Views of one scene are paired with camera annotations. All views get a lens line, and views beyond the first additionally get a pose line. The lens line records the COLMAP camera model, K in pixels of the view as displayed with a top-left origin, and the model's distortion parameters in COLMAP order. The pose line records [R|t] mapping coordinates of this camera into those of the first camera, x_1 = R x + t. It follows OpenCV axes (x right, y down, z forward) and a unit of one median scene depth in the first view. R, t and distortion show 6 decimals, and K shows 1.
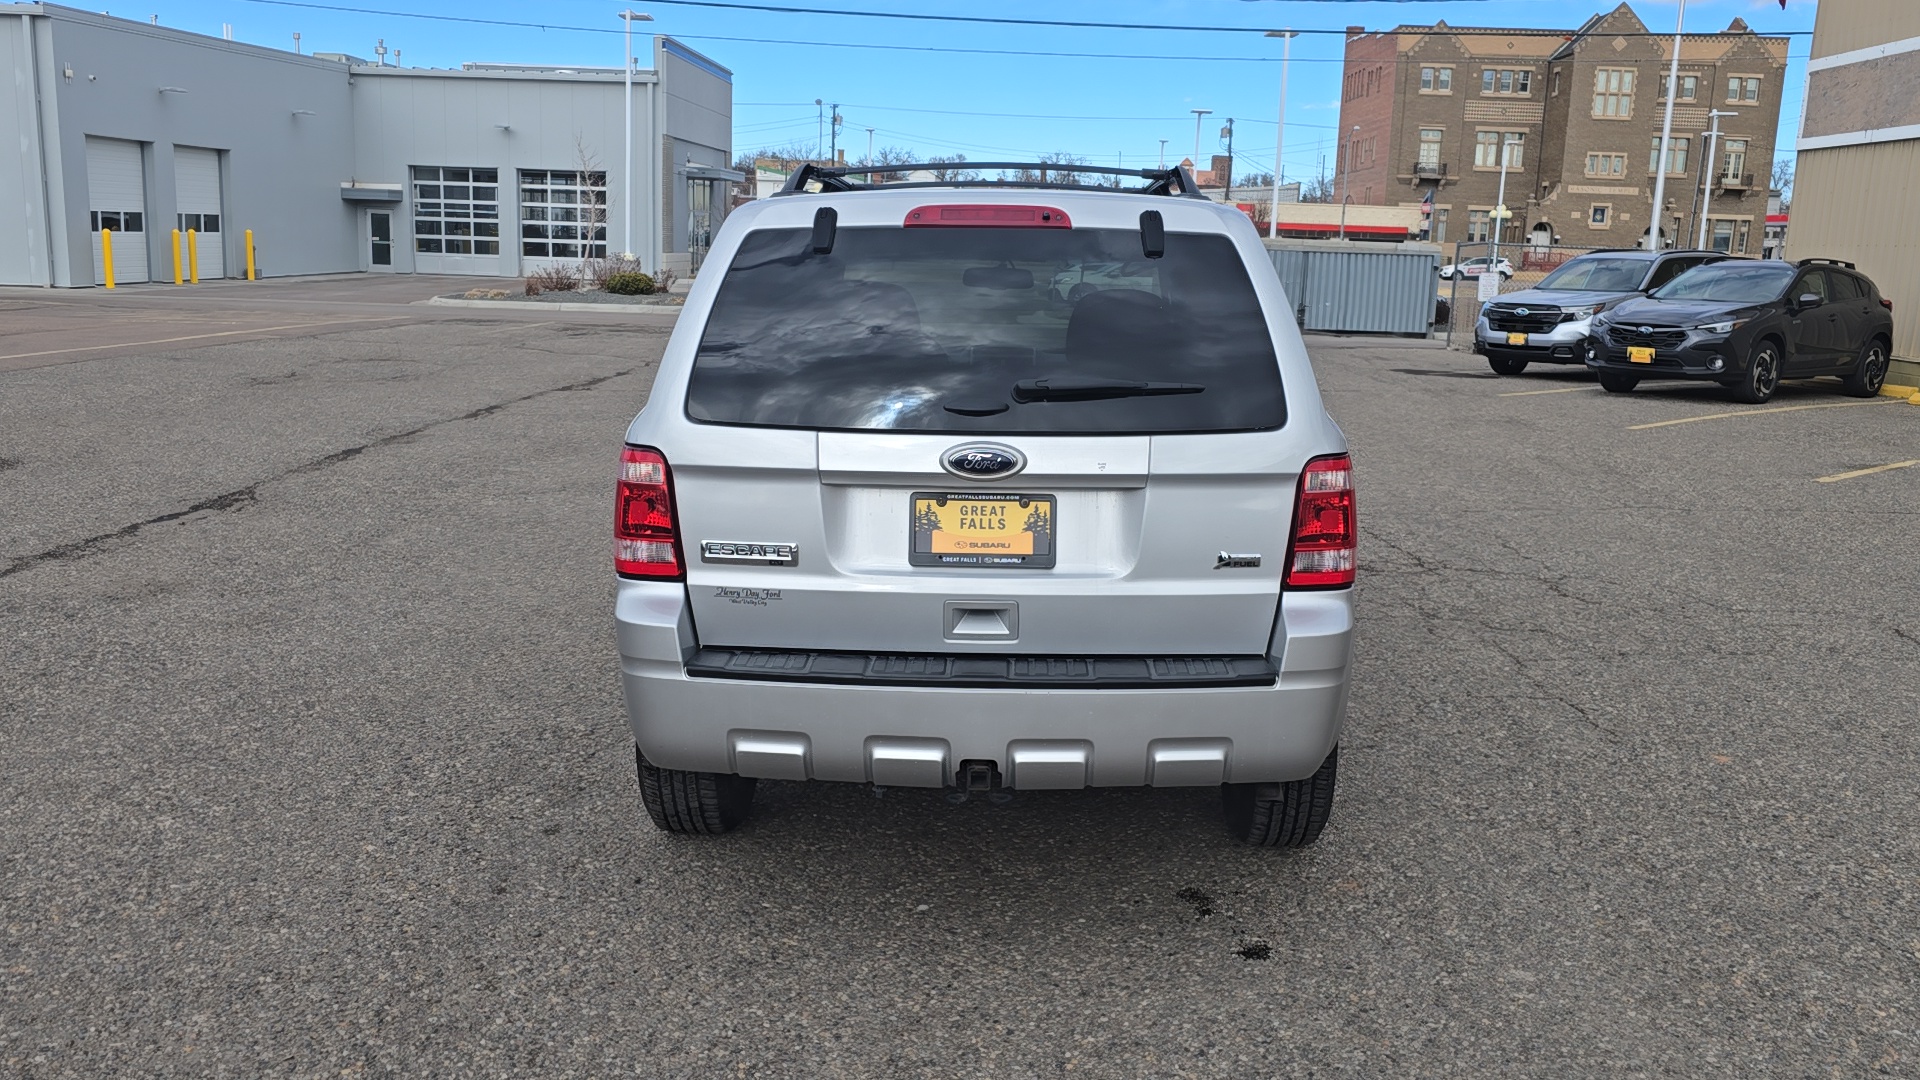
lens RADIAL K [[1587.6, 0, 987.6], [0, 1587.6, 541.0], [0, 0, 1]] dist [0.000073, 0.006757]
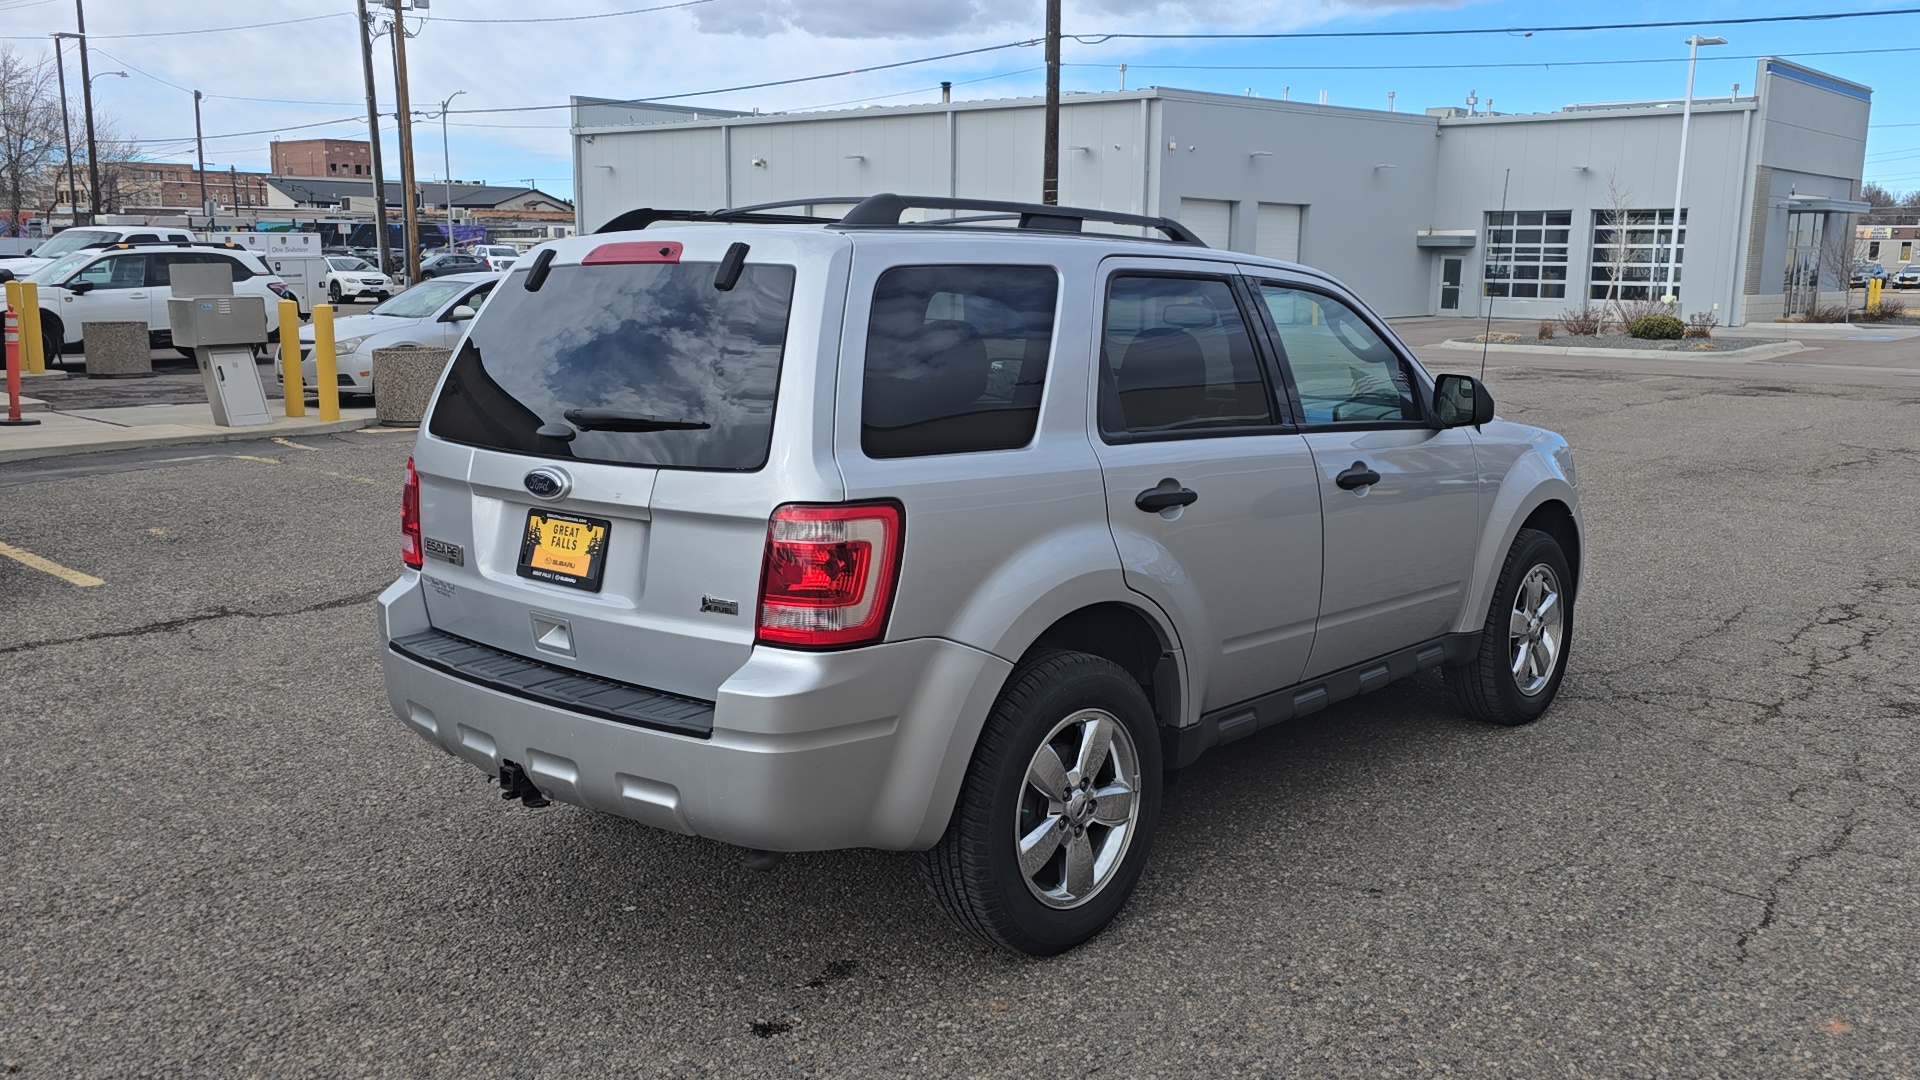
lens RADIAL K [[1587.6, 0, 986.4], [0, 1587.6, 552.4], [0, 0, 1]] dist [0.000073, 0.006757]
pose [[0.768609, 0.092974, -0.632927, 0.077161], [-0.105811, 0.994231, 0.017553, -0.004642], [0.630908, 0.053479, 0.774012, 0.031702]]
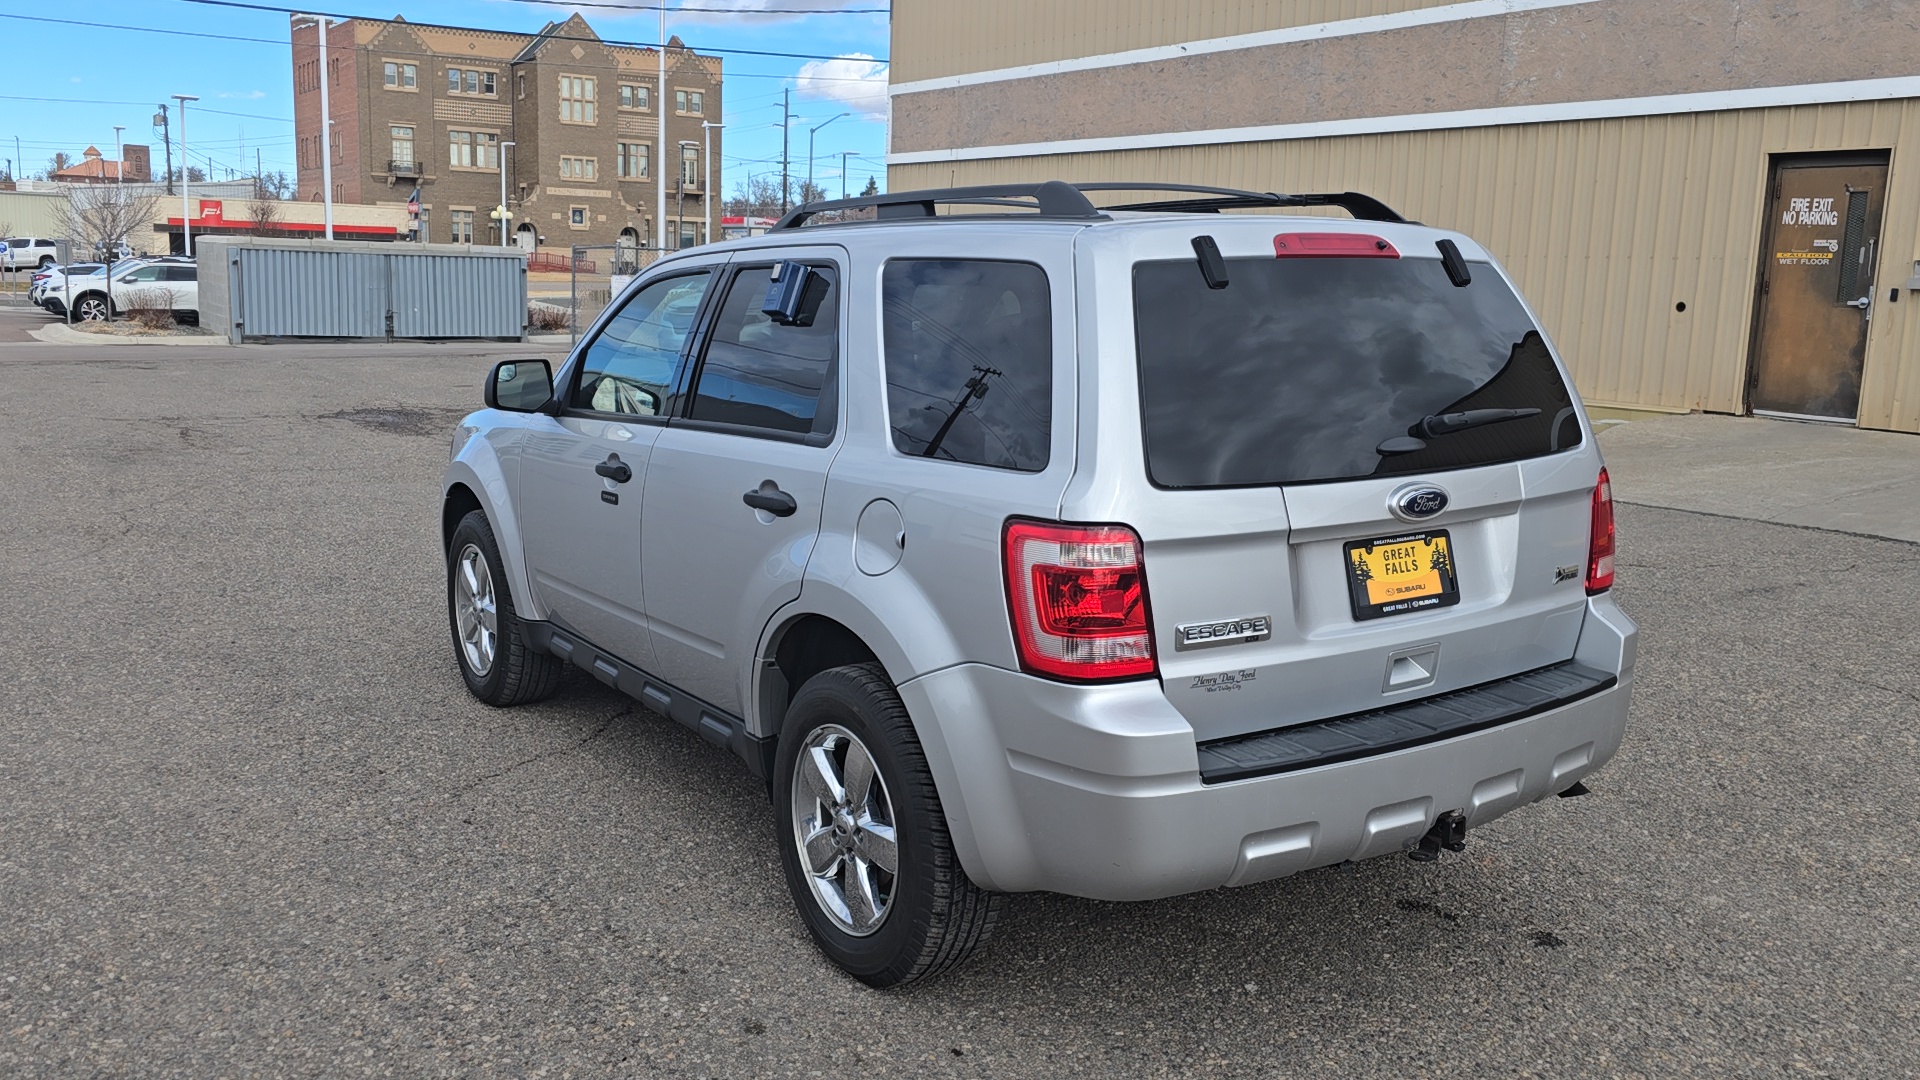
lens RADIAL K [[1587.6, 0, 963.6], [0, 1587.6, 539.2], [0, 0, 1]] dist [0.000073, 0.006757]
pose [[0.810495, -0.108117, 0.575680, -0.067173], [0.108472, 0.993522, 0.033874, -0.007779], [-0.575614, 0.034990, 0.816973, 0.032413]]
